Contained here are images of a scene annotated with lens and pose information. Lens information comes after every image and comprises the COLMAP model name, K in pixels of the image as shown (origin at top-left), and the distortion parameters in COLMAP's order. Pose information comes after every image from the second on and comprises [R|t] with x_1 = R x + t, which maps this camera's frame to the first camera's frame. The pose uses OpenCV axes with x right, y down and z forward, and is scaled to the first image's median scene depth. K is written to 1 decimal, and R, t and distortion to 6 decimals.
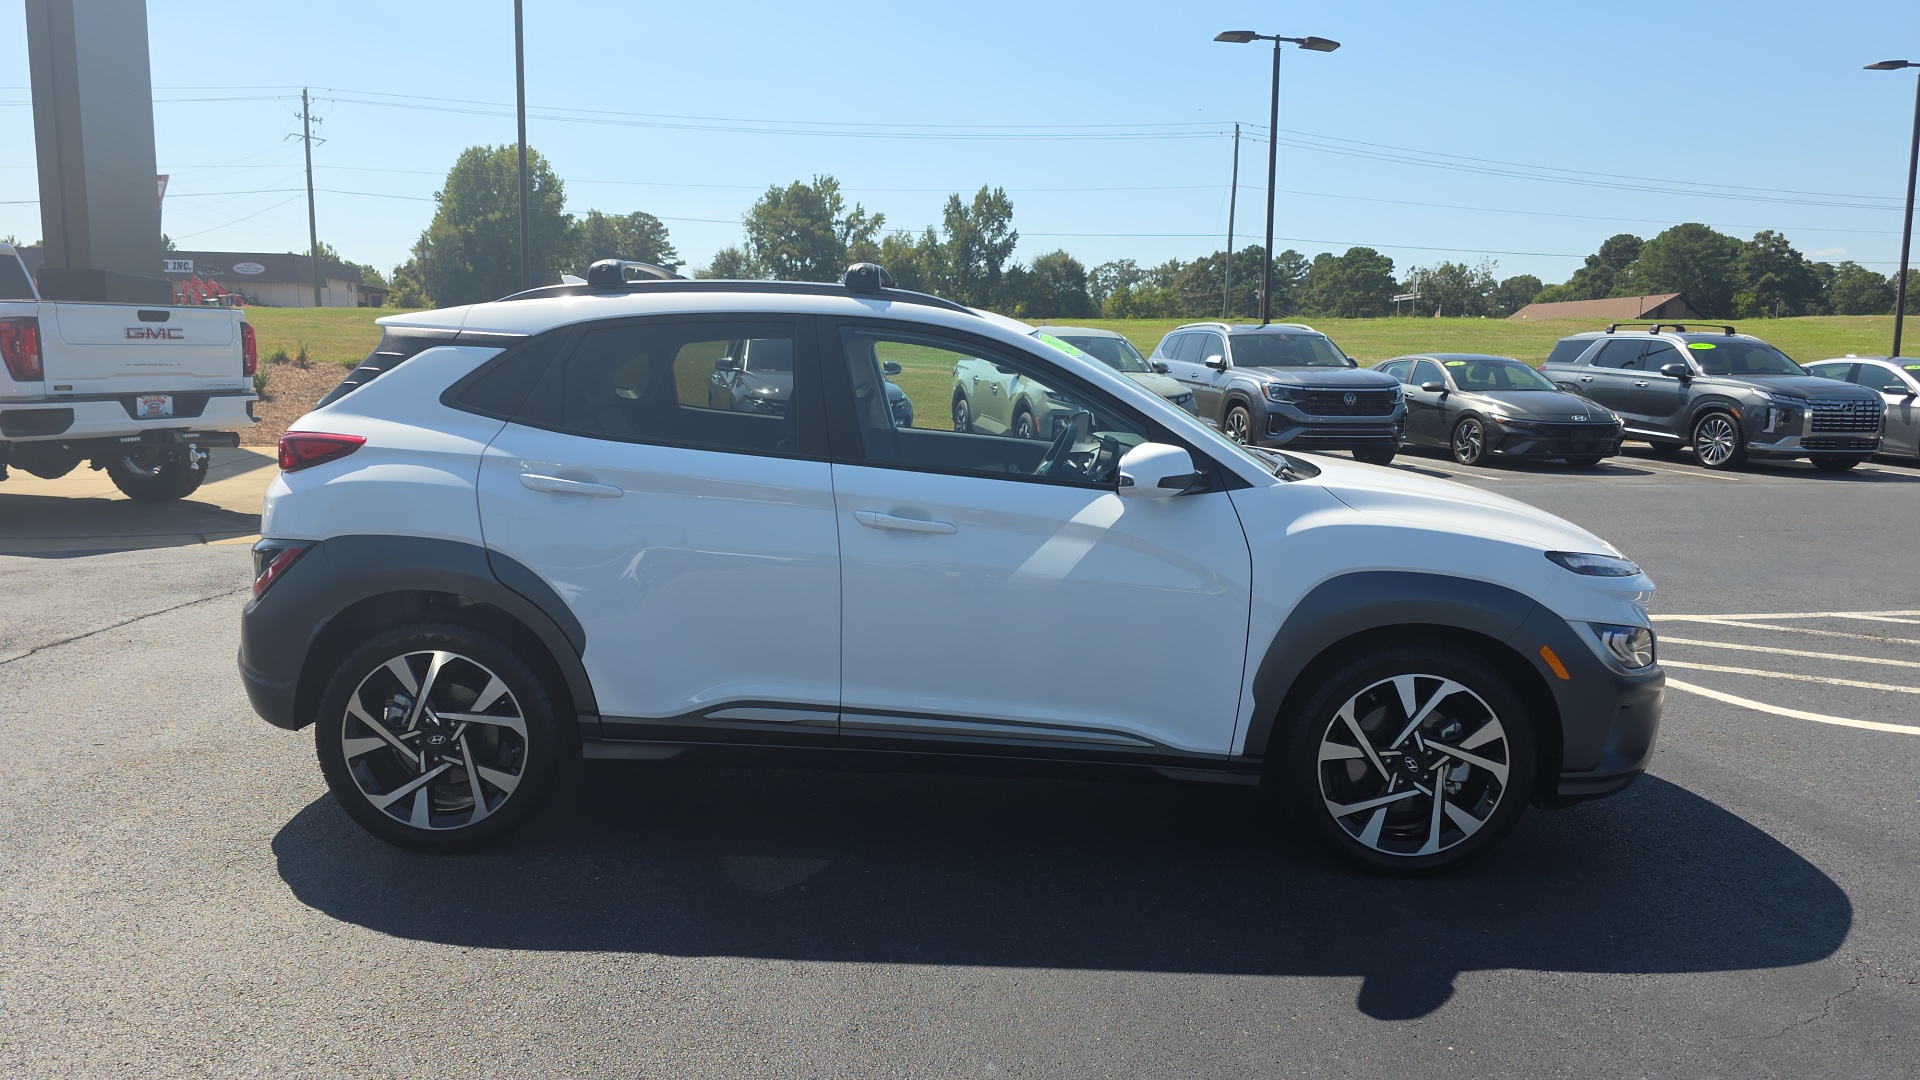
lens RADIAL K [[1313.8, 0, 937.6], [0, 1313.8, 541.0], [0, 0, 1]] dist [0.069025, -0.061960]
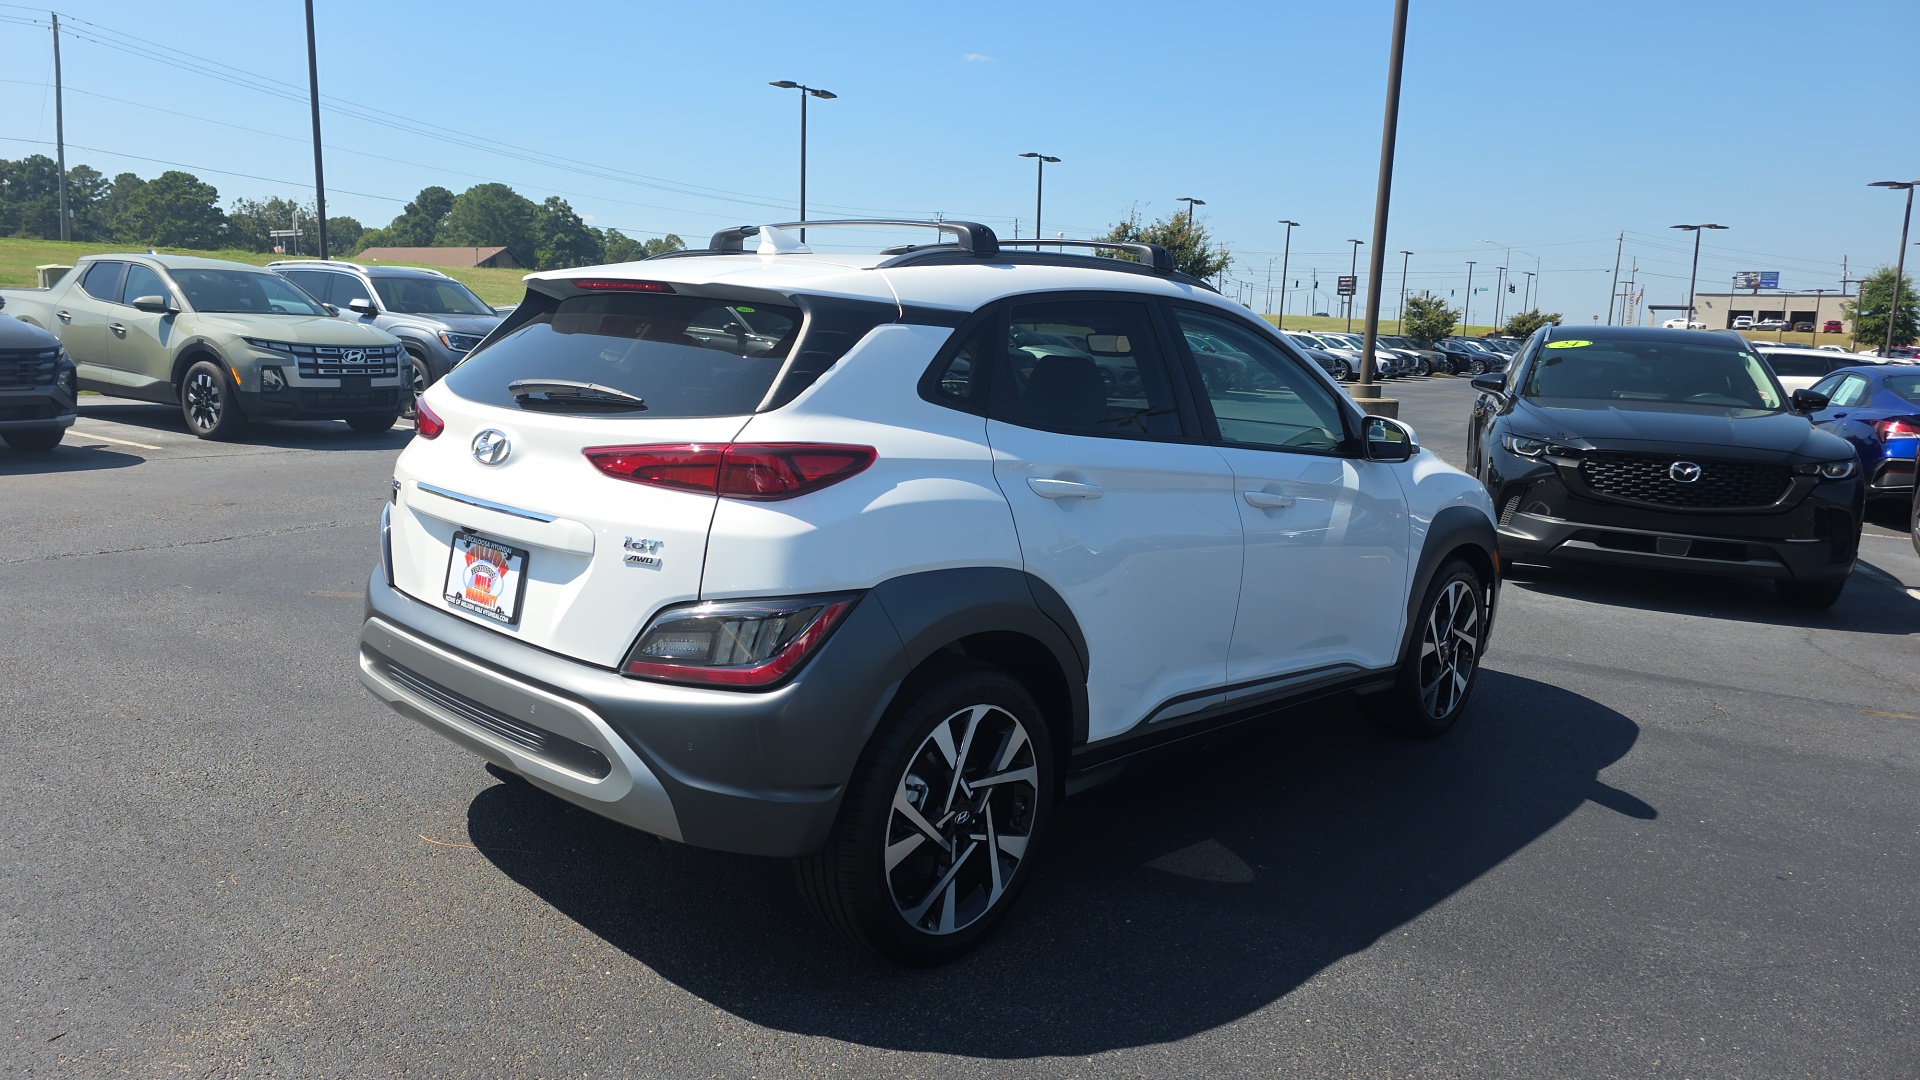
lens RADIAL K [[1311.0, 0, 881.4], [0, 1311.0, 506.1], [0, 0, 1]] dist [0.066838, -0.066028]
pose [[0.682341, -0.084040, 0.726188, -0.983118], [0.069574, 0.996327, 0.049929, -0.081363], [-0.727716, 0.016456, 0.685681, 0.492831]]
